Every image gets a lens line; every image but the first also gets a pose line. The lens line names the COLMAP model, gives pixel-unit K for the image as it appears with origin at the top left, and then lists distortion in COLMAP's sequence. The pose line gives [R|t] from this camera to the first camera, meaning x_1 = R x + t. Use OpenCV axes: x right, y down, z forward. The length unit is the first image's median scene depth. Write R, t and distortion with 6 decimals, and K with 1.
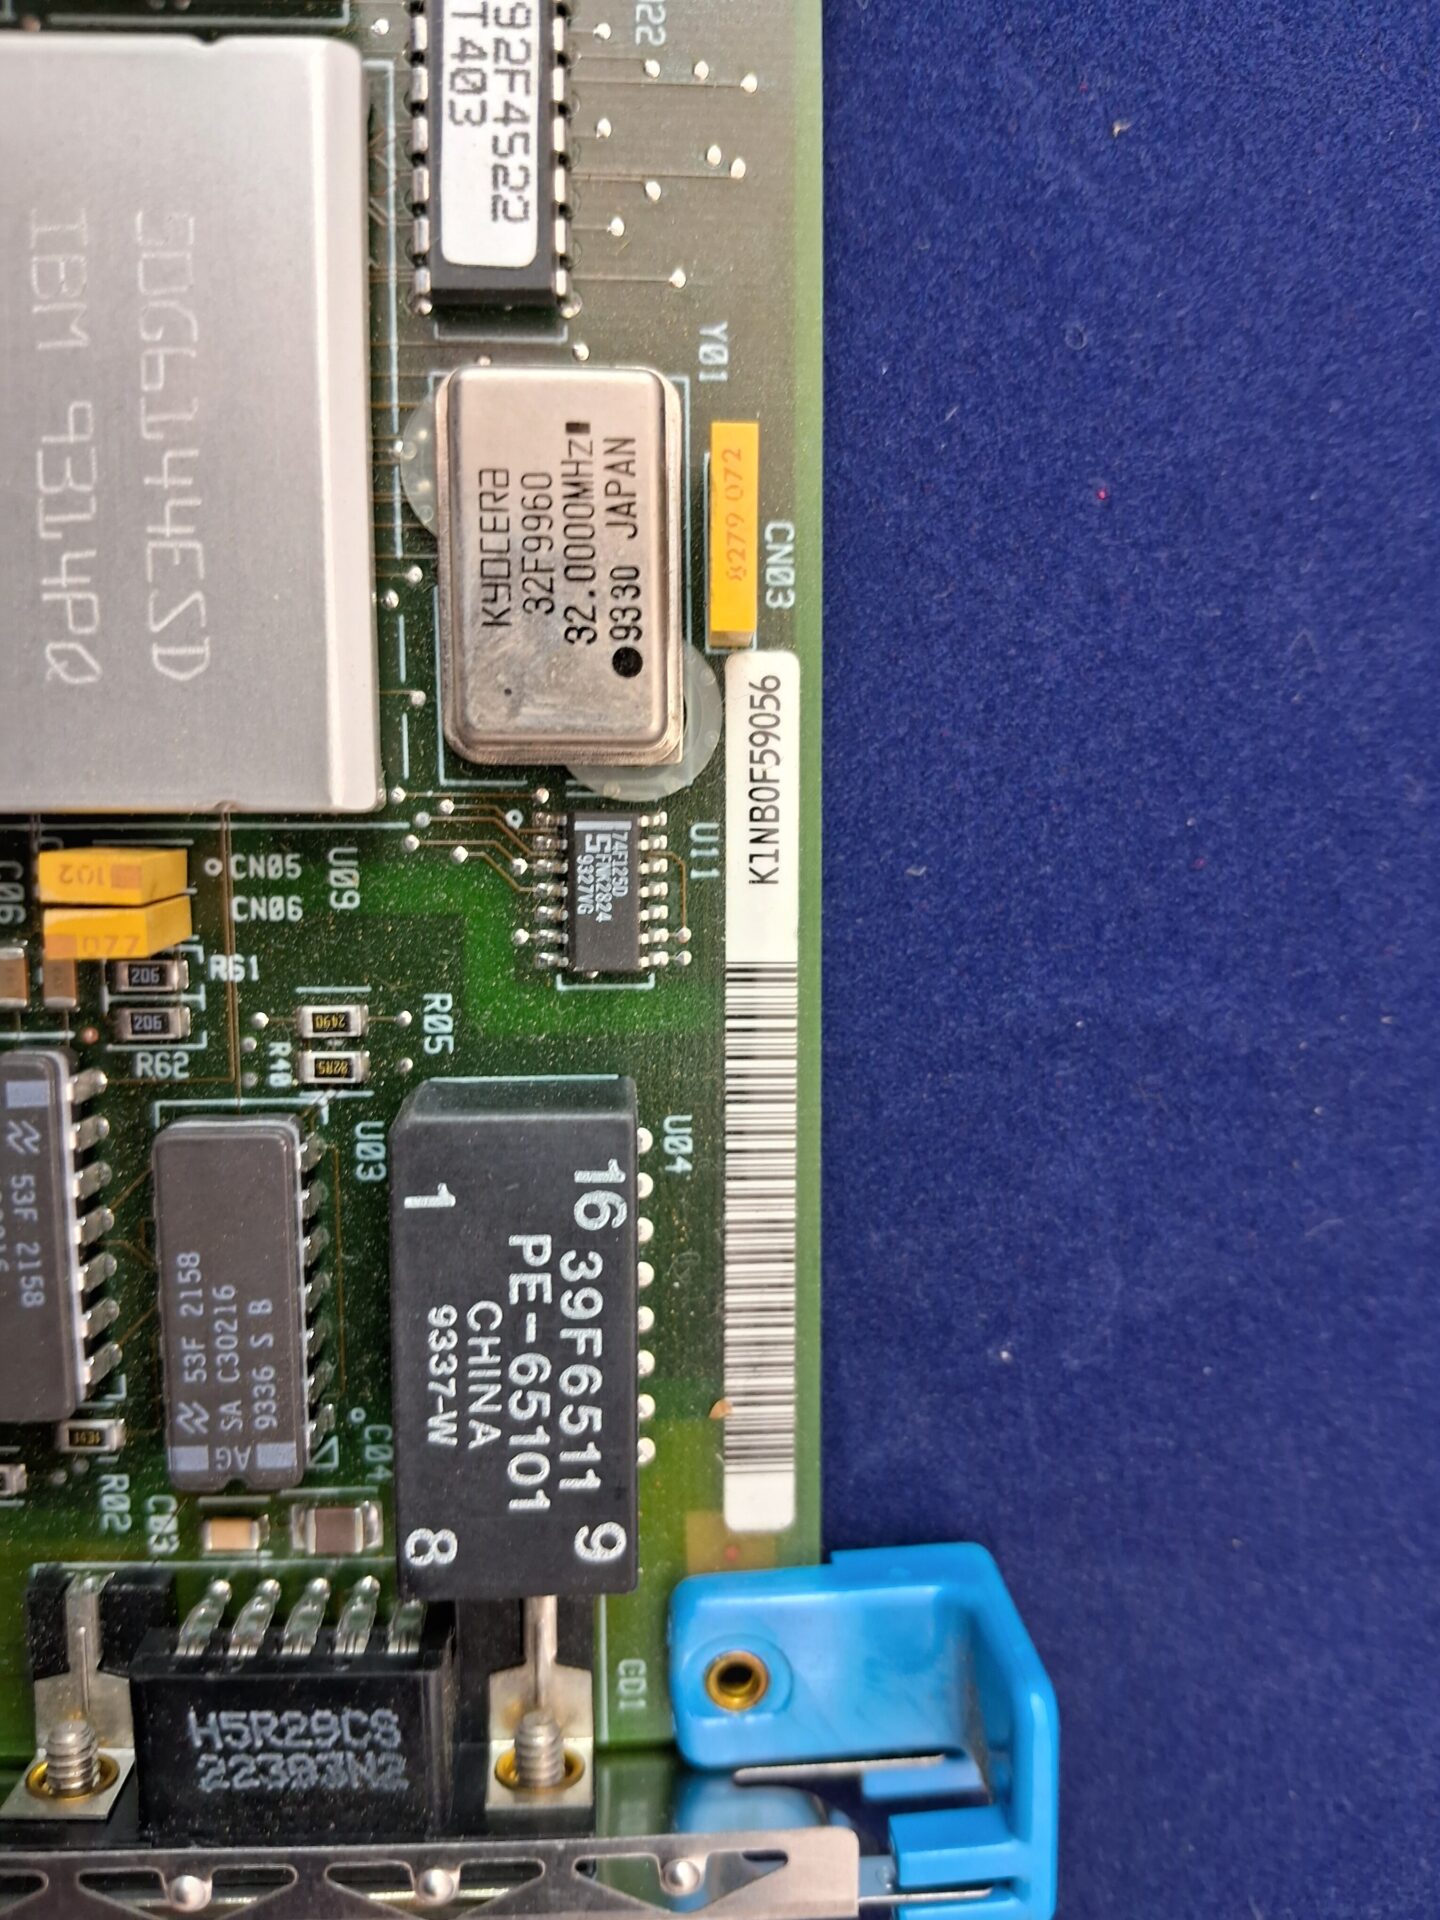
lens RADIAL K [[1523.6, 0, 720.0], [0, 1523.6, 960.0], [0, 0, 1]] dist [0.085632, -0.307409]
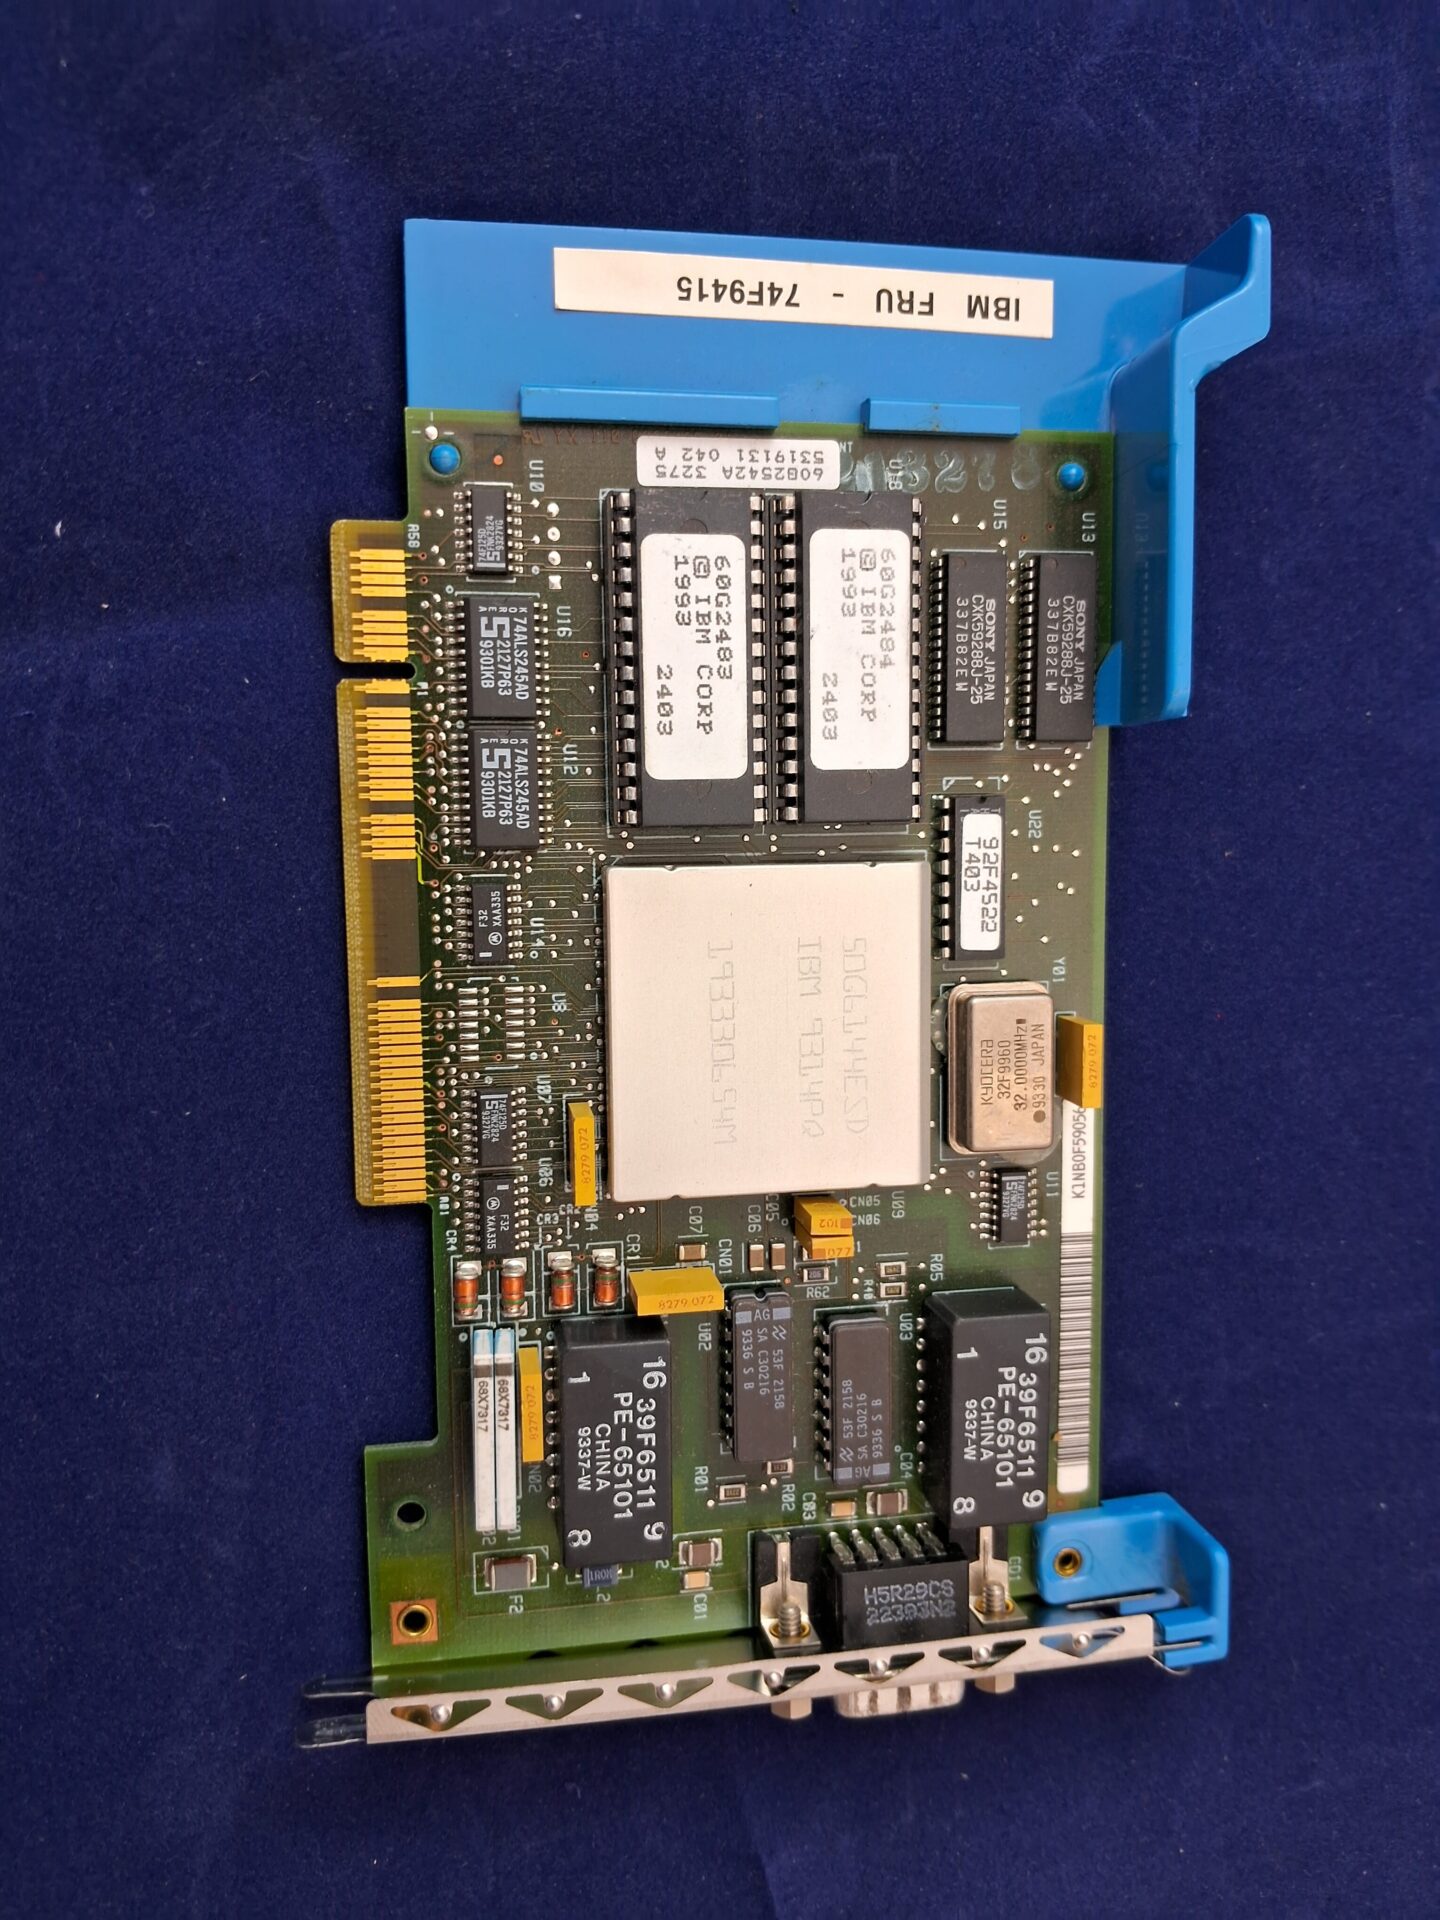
lens RADIAL K [[1453.8, 0, 720.0], [0, 1453.8, 960.0], [0, 0, 1]] dist [0.073495, -0.288892]
pose [[0.994843, -0.019909, 0.099453, -0.691638], [0.021970, 0.999565, -0.019663, -0.364321], [-0.099018, 0.021746, 0.994848, -1.059128]]
